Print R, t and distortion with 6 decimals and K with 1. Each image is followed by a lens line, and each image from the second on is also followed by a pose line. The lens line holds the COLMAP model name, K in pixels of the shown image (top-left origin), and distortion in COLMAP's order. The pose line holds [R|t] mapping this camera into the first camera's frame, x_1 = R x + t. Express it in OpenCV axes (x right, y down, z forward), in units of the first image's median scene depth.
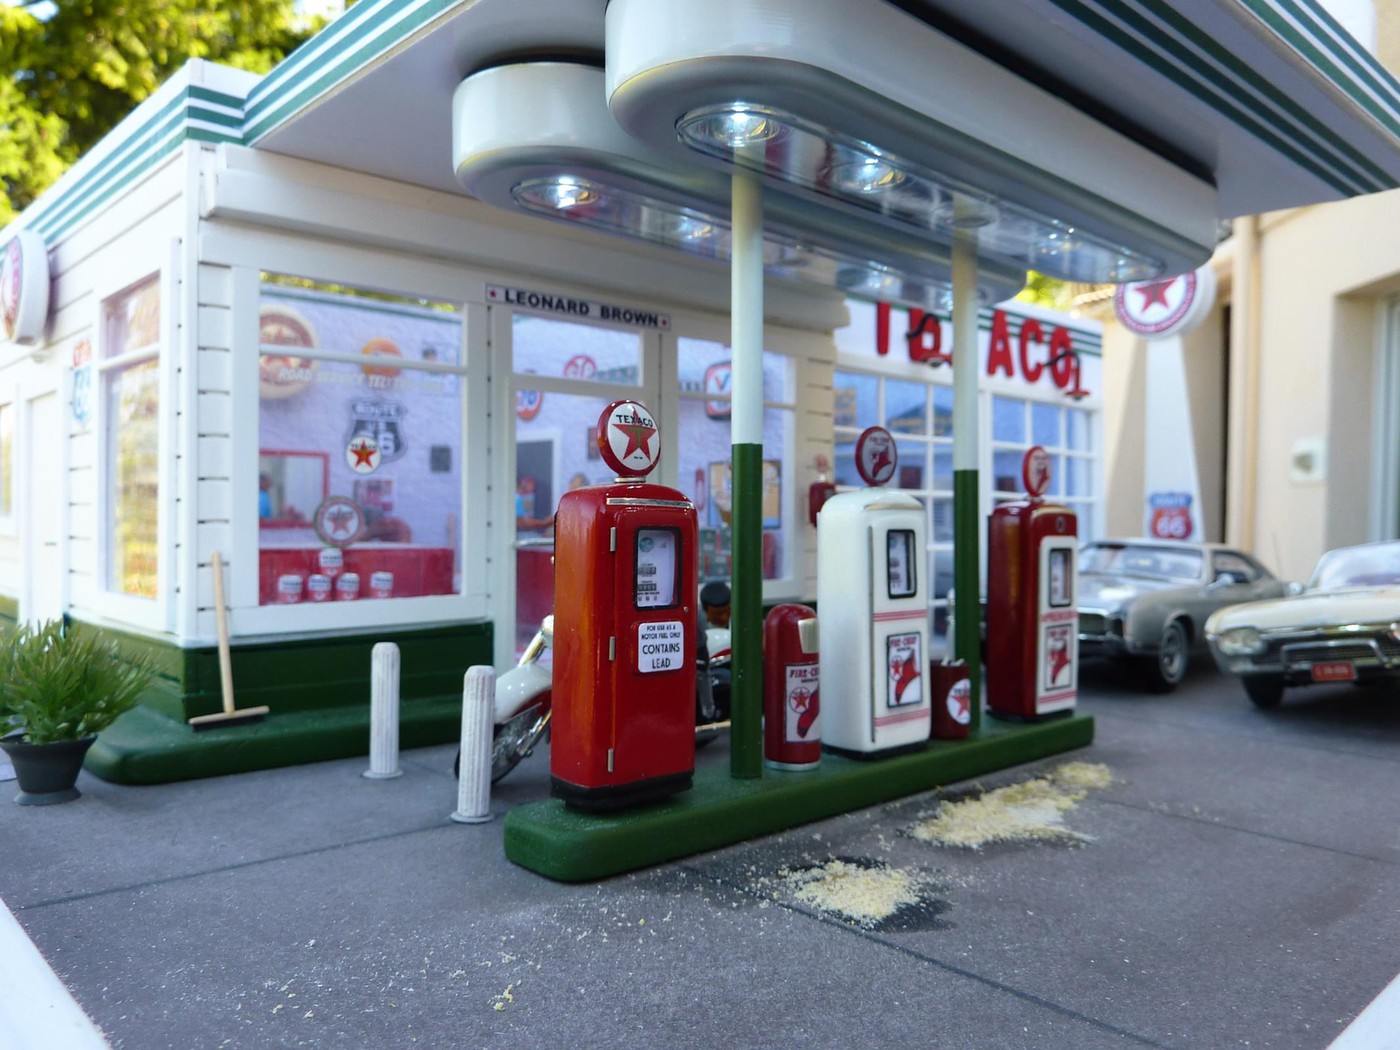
lens RADIAL K [[1065.4, 0, 700.2], [0, 1065.4, 530.0], [0, 0, 1]] dist [0.003358, -0.003537]
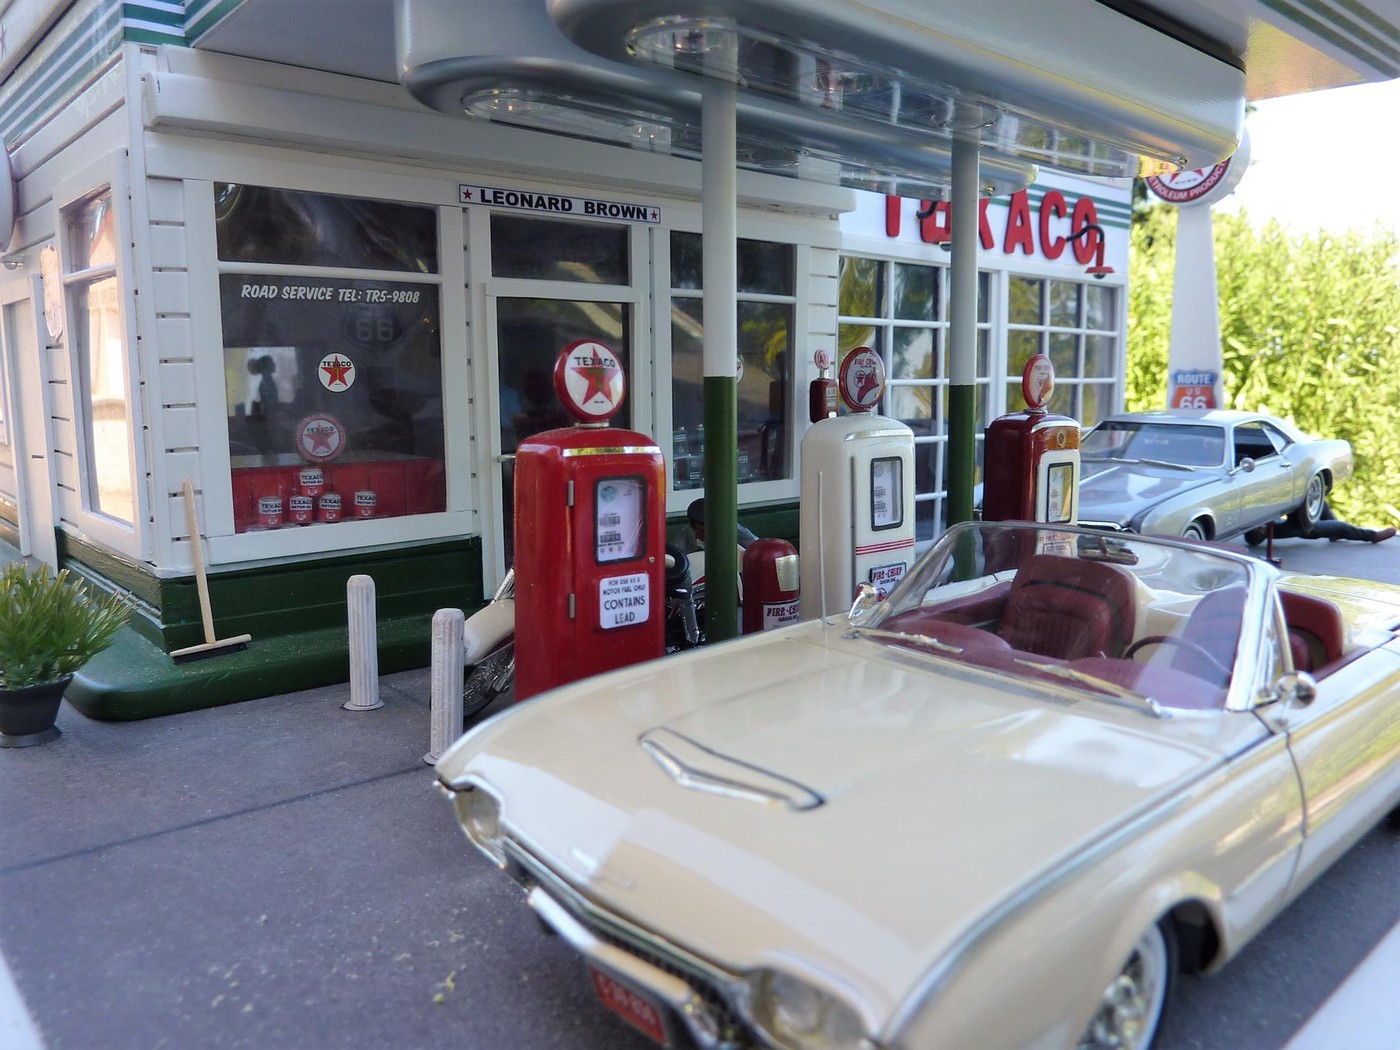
lens RADIAL K [[1063.5, 0, 704.7], [0, 1063.5, 520.1], [0, 0, 1]] dist [-0.010647, 0.004909]
pose [[0.999672, -0.006922, -0.024675, 0.047926], [0.009956, 0.992104, 0.125021, -0.064695], [0.023615, -0.125226, 0.991847, 0.042770]]
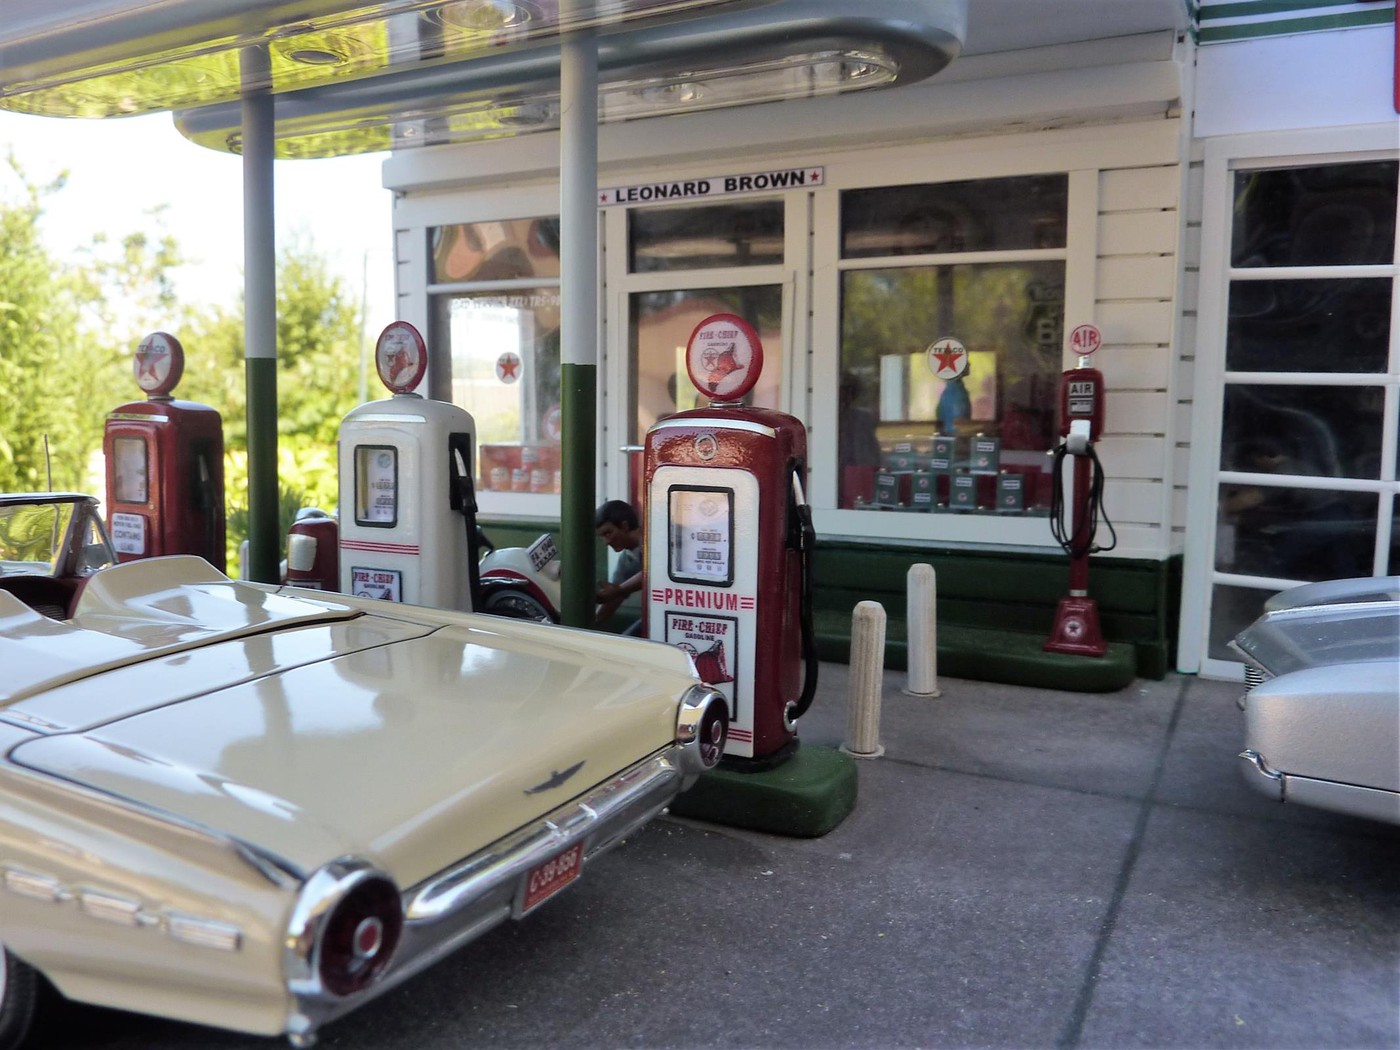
lens RADIAL K [[1128.0, 0, 700.0], [0, 1128.0, 525.0], [0, 0, 1]] dist [-0.008278, -0.001960]
pose [[0.342632, 0.097611, -0.934385, 1.095436], [-0.011185, 0.994941, 0.099836, -0.029483], [0.939403, -0.023756, 0.341990, 0.918599]]
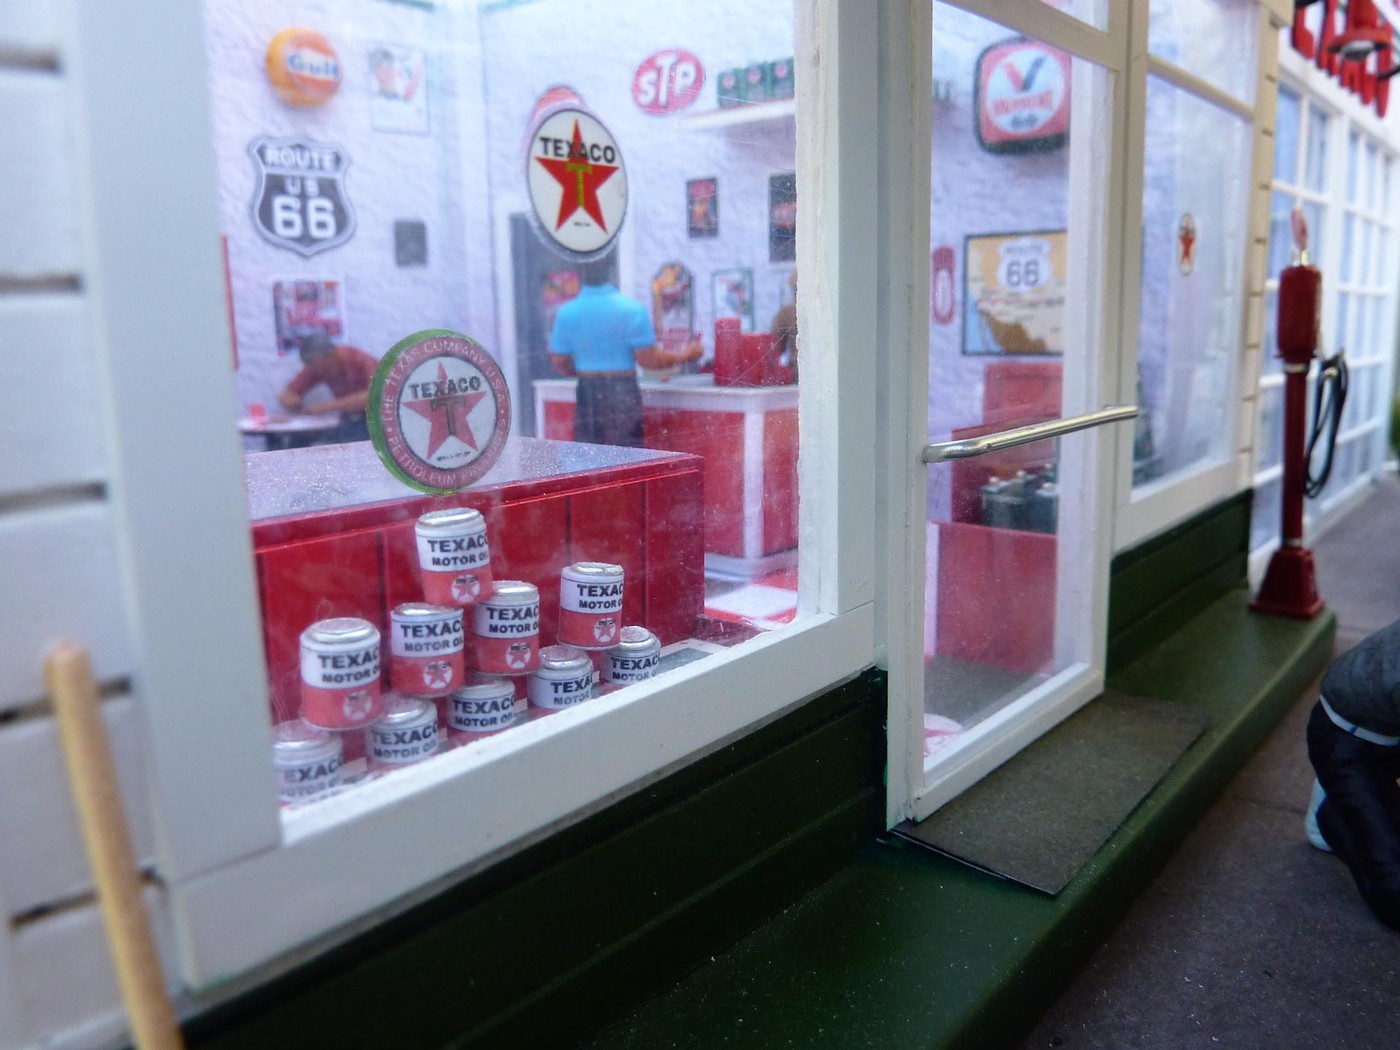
lens RADIAL K [[1073.2, 0, 700.0], [0, 1073.2, 525.0], [0, 0, 1]] dist [-0.001637, -0.084131]
pose [[0.991267, -0.050823, 0.121682, -0.384426], [0.027960, 0.982771, 0.182700, -0.039505], [-0.128871, -0.177702, 0.975610, 0.850492]]
